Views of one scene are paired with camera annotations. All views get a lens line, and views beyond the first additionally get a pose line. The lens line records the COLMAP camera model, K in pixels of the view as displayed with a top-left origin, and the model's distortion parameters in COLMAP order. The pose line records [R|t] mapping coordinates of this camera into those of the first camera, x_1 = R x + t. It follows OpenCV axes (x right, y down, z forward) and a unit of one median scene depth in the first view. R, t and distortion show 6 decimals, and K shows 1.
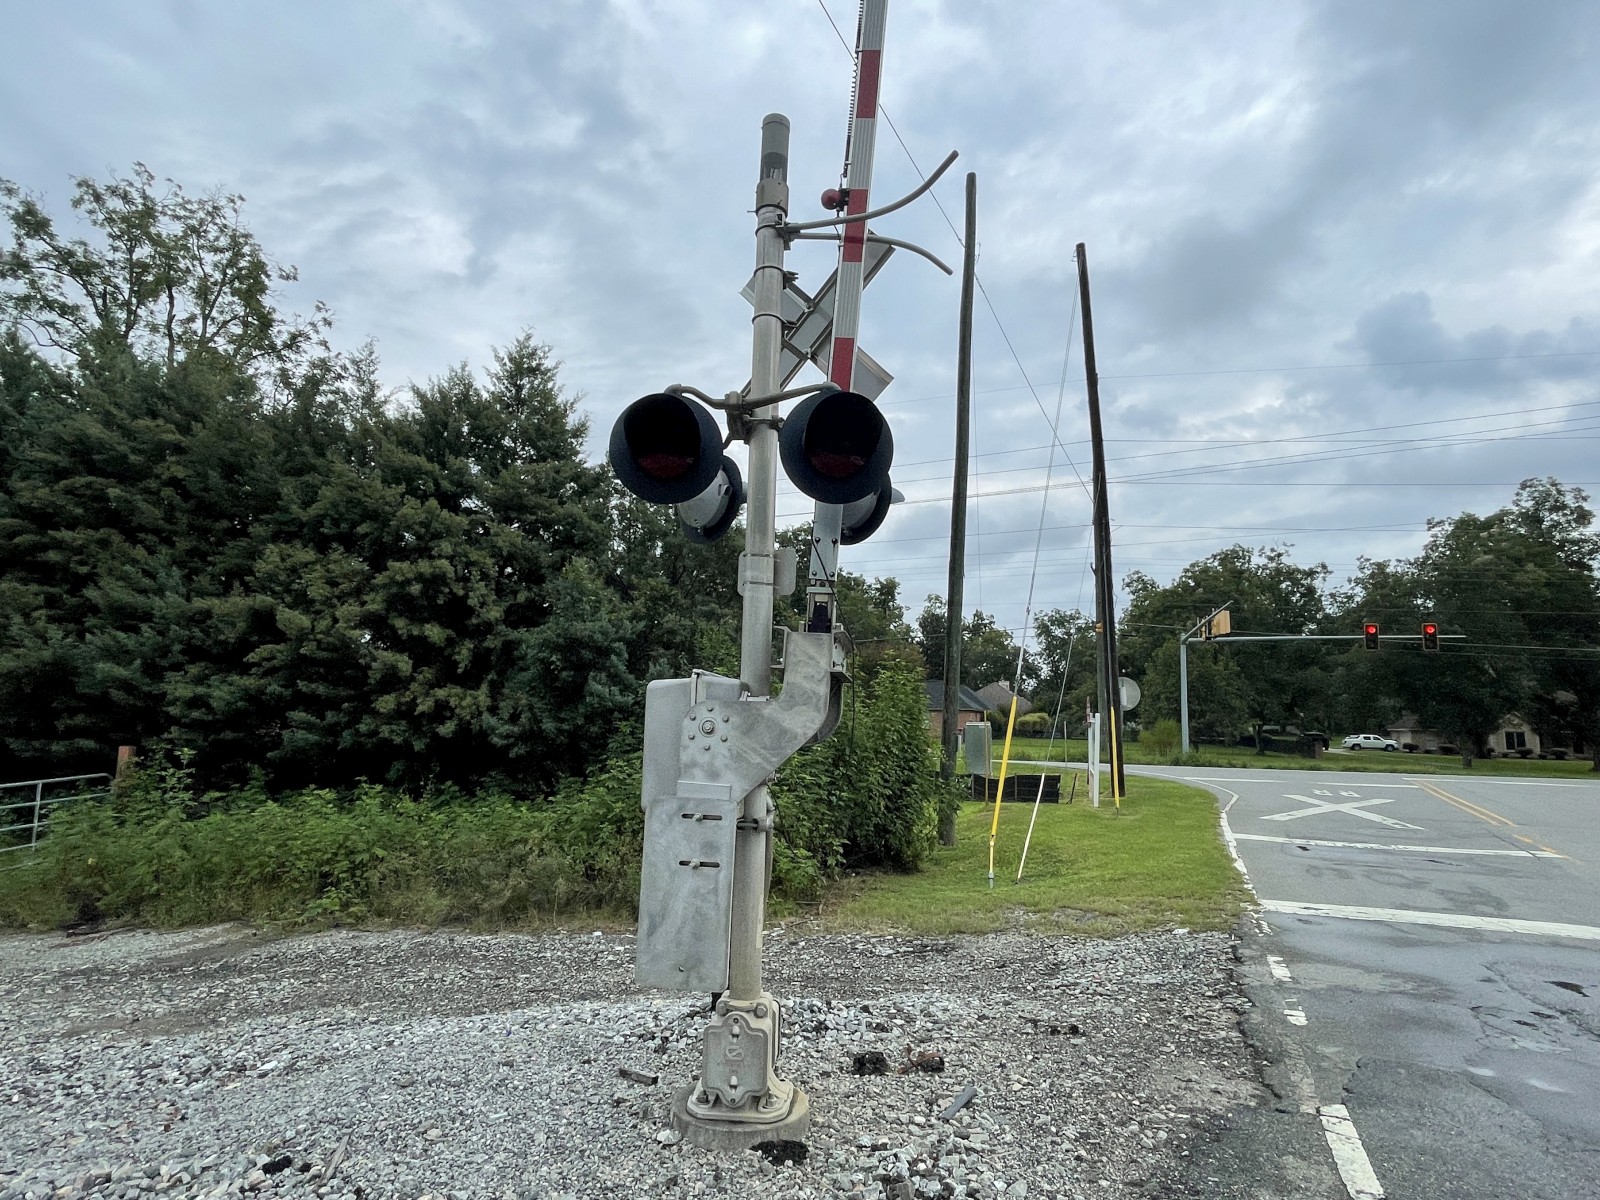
lens RADIAL K [[833.0, 0, 800.0], [0, 833.0, 600.0], [0, 0, 1]] dist [-0.004865, -0.000368]
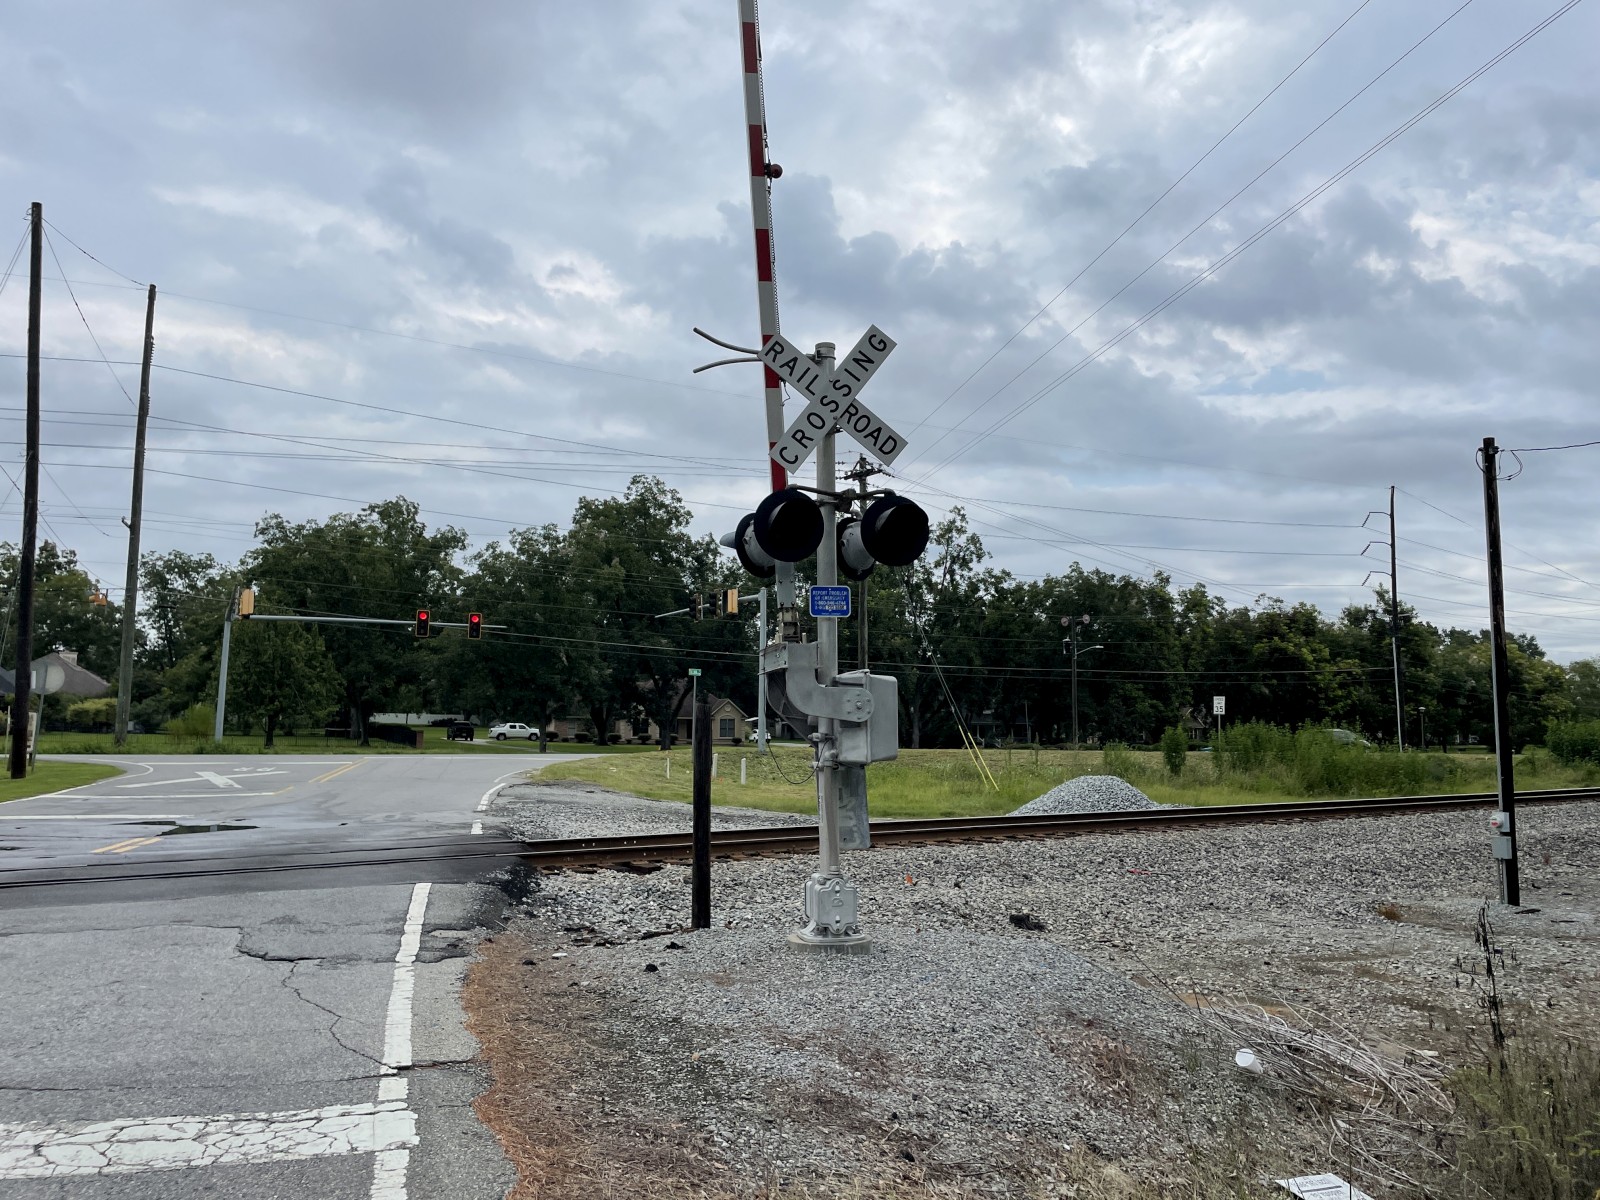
lens RADIAL K [[1213.7, 0, 800.0], [0, 1213.7, 600.0], [0, 0, 1]] dist [0.113062, -0.150741]
pose [[0.748775, 0.058305, 0.660255, 0.149289], [-0.093967, 0.995400, 0.018664, -0.159245], [-0.656130, -0.076017, 0.750809, -1.203988]]
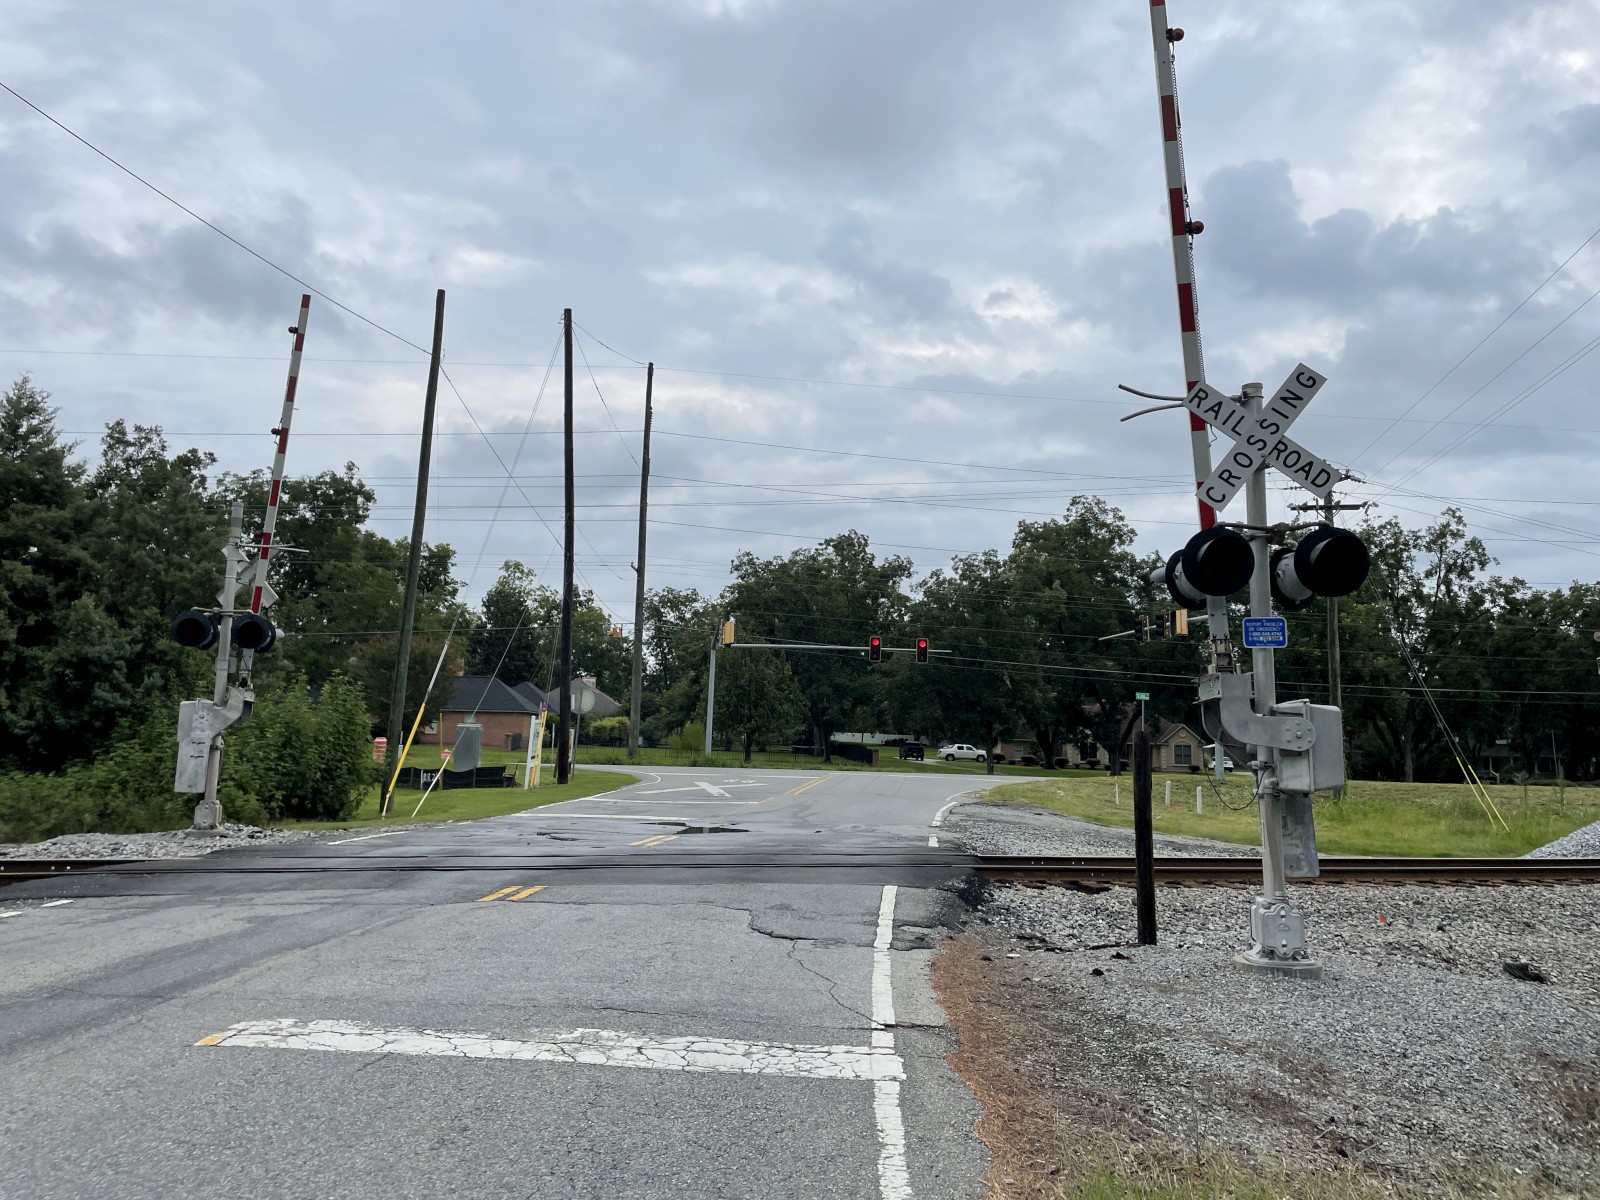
lens RADIAL K [[1217.0, 0, 780.0], [0, 1217.0, 594.0], [0, 0, 1]] dist [0.109150, -0.143039]
pose [[0.939494, 0.045768, 0.339495, 0.104102], [-0.057554, 0.998036, 0.024723, -0.171825], [-0.337696, -0.042767, 0.940283, -1.281724]]
